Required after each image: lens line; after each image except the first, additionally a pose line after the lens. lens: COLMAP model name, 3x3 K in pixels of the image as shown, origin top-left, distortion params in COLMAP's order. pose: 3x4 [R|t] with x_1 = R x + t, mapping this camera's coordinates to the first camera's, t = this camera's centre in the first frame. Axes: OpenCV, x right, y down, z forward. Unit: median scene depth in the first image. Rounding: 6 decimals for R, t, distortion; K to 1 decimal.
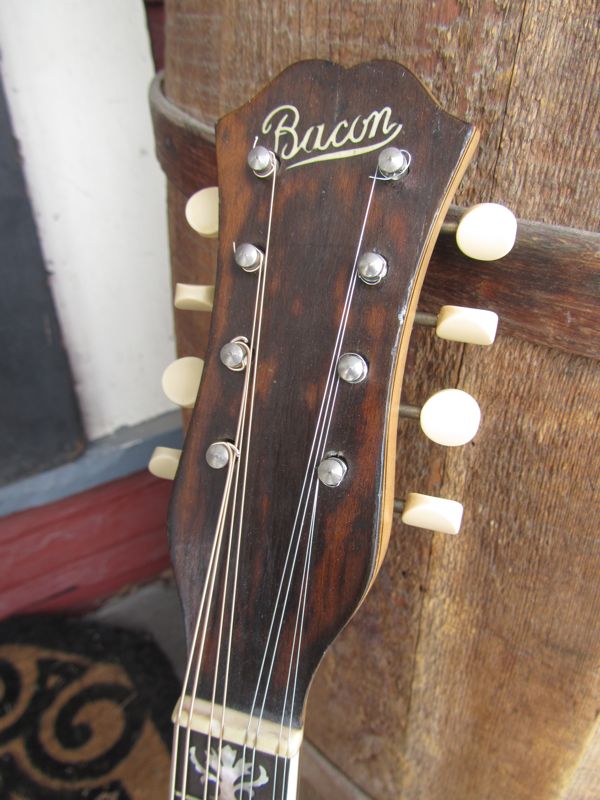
lens RADIAL K [[663.1, 0, 299.4], [0, 663.1, 400.5], [0, 0, 1]] dist [-0.041831, 0.011952]
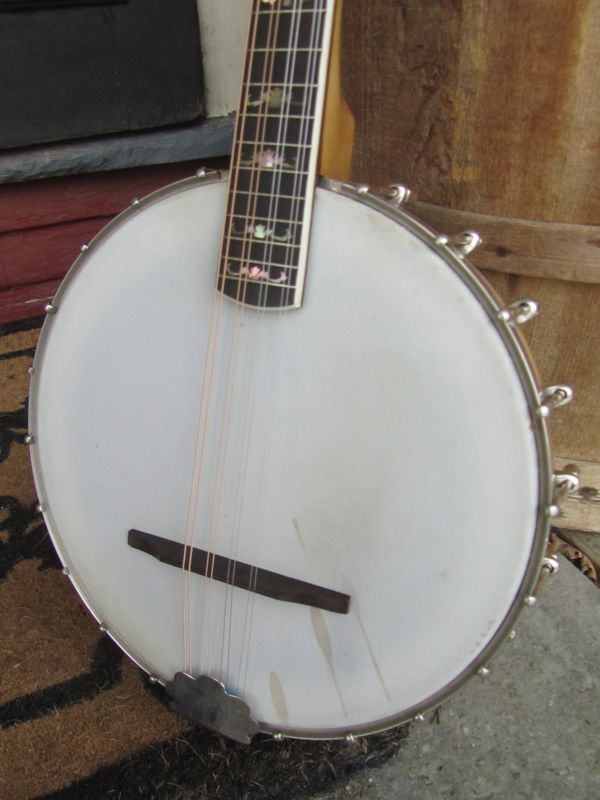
lens RADIAL K [[658.7, 0, 300.0], [0, 658.7, 400.0], [0, 0, 1]] dist [-0.036712, 0.000177]
pose [[0.987812, 0.070928, -0.138554, 0.048355], [-0.070578, 0.997479, 0.007446, 0.667693], [0.138733, 0.002424, 0.990327, -0.147865]]
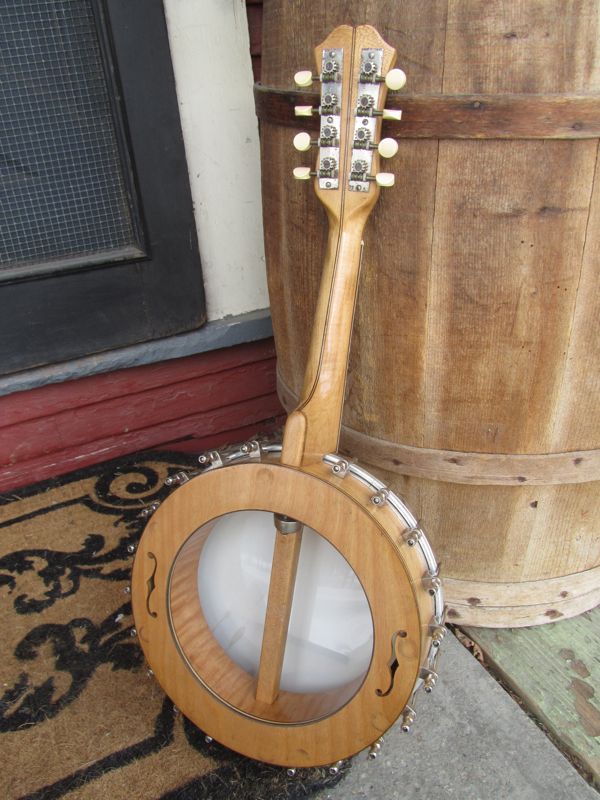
lens RADIAL K [[663.1, 0, 299.4], [0, 663.1, 400.5], [0, 0, 1]] dist [-0.041831, 0.011952]
pose [[0.990454, 0.016491, -0.136852, 0.151491], [-0.029229, 0.995367, -0.091601, 0.485716], [0.134707, 0.094727, 0.986347, -0.660513]]
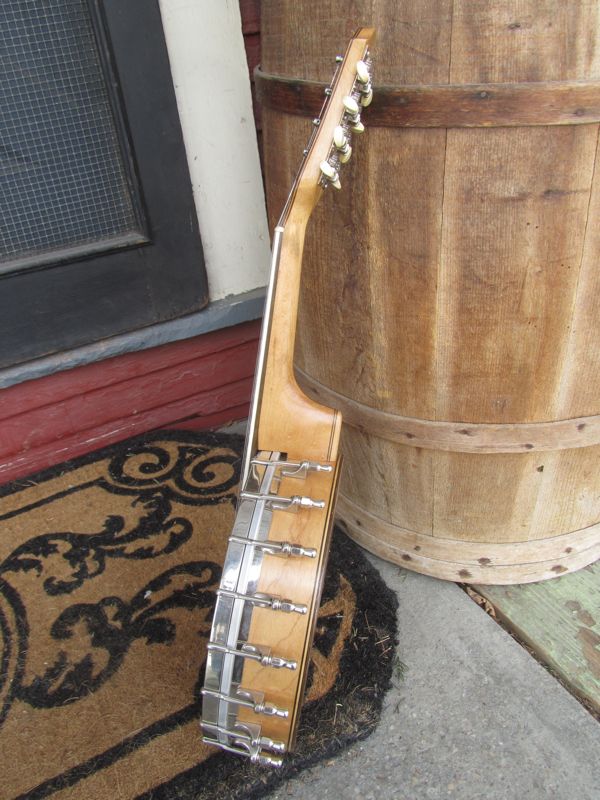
lens RADIAL K [[664.2, 0, 300.0], [0, 664.2, 400.0], [0, 0, 1]] dist [-0.037903, 0.010142]
pose [[0.993585, -0.021955, -0.110941, 0.093415], [0.017726, 0.999083, -0.038964, 0.458689], [0.111694, 0.036748, 0.993063, -0.728593]]
